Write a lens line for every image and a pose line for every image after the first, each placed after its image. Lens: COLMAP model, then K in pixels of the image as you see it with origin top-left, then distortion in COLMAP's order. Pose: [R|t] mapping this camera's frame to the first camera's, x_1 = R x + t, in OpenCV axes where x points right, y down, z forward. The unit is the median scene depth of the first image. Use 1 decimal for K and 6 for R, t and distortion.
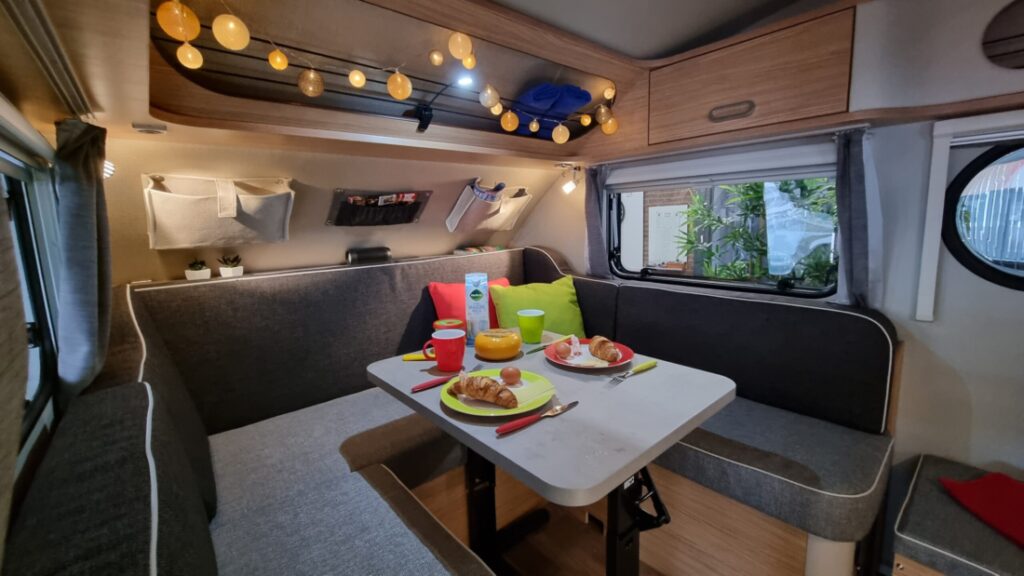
lens RADIAL K [[417.5, 0, 517.8], [0, 417.5, 281.2], [0, 0, 1]] dist [-0.002266, -0.000404]
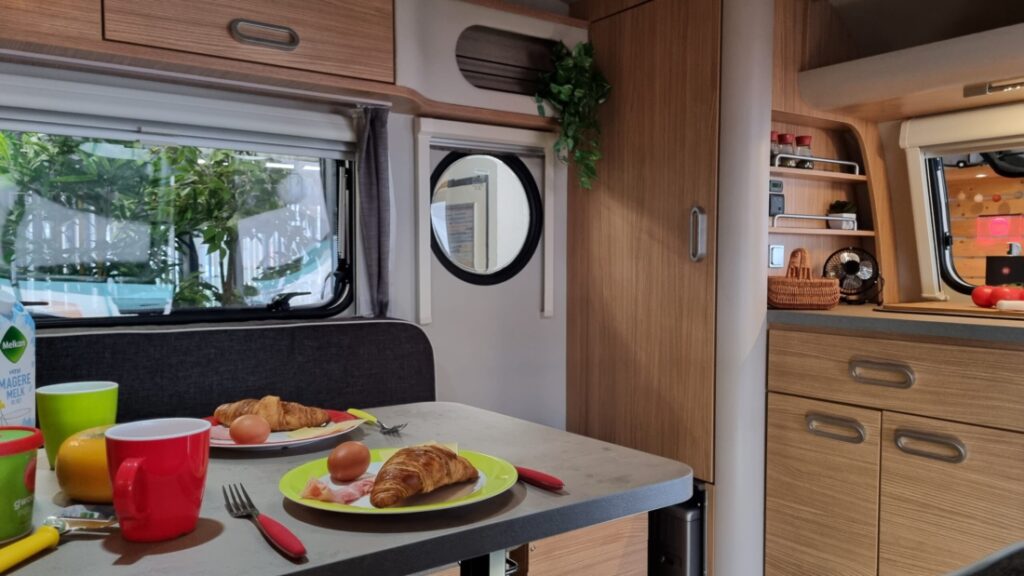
lens RADIAL K [[774.5, 0, 519.5], [0, 774.5, 293.9], [0, 0, 1]] dist [0.044734, 0.001847]
pose [[0.098296, -0.016262, 0.995024, -0.675125], [0.143264, 0.989682, 0.002022, 0.049846], [-0.984791, 0.142353, 0.099611, 0.540930]]
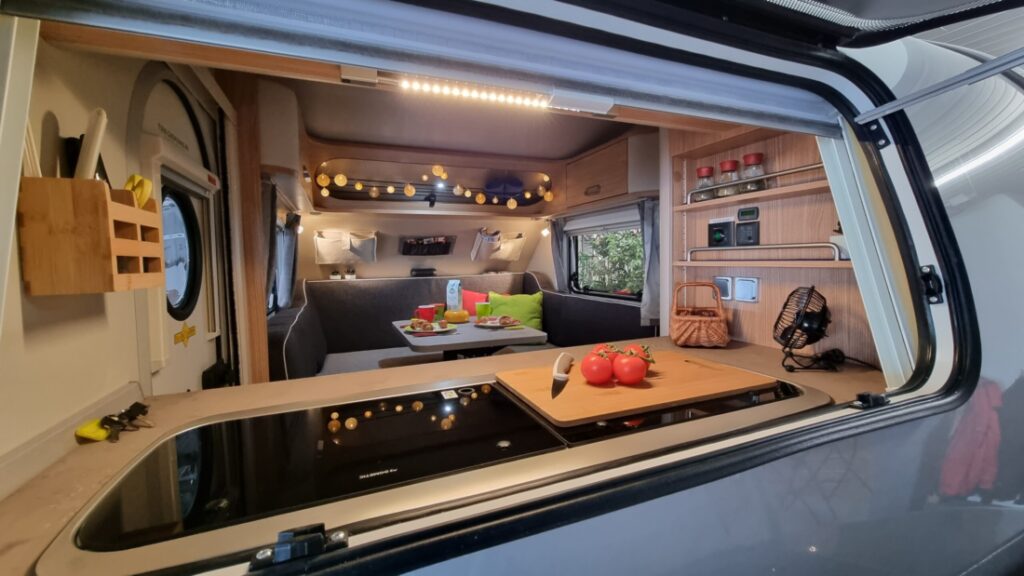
lens RADIAL K [[417.5, 0, 518.4], [0, 417.5, 281.9], [0, 0, 1]] dist [-0.002266, -0.000404]
pose [[0.947942, 0.030932, -0.316937, 0.775308], [-0.058980, 0.995105, -0.079288, 0.122047], [0.312933, 0.093853, 0.945127, -0.683356]]
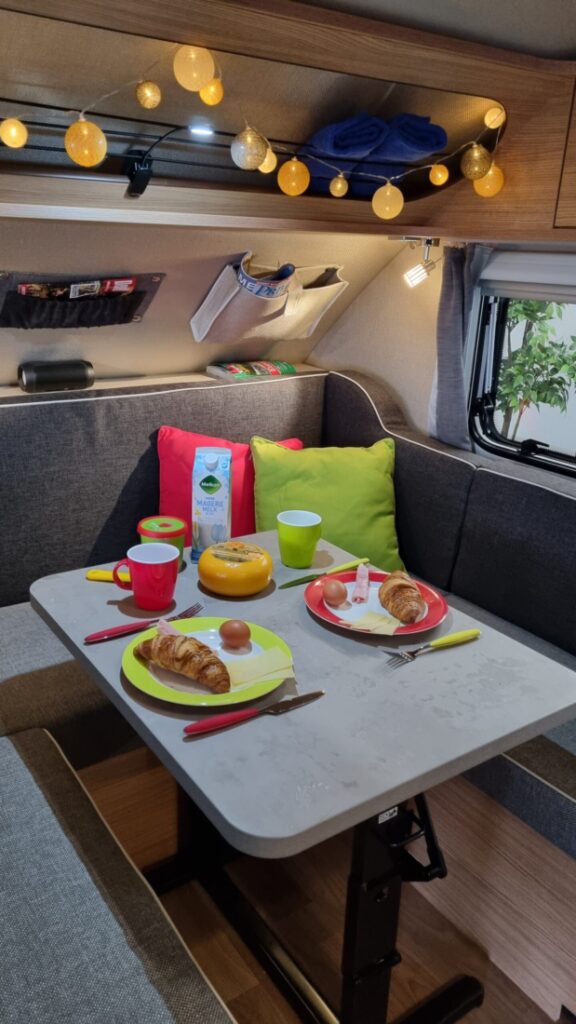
lens RADIAL K [[774.5, 0, 279.1], [0, 774.5, 512.9], [0, 0, 1]] dist [0.044734, 0.001847]
pose [[0.990082, 0.103976, -0.094483, 0.113060], [-0.084088, 0.977319, 0.194361, -0.155959], [0.112549, -0.184488, 0.976369, -0.109894]]
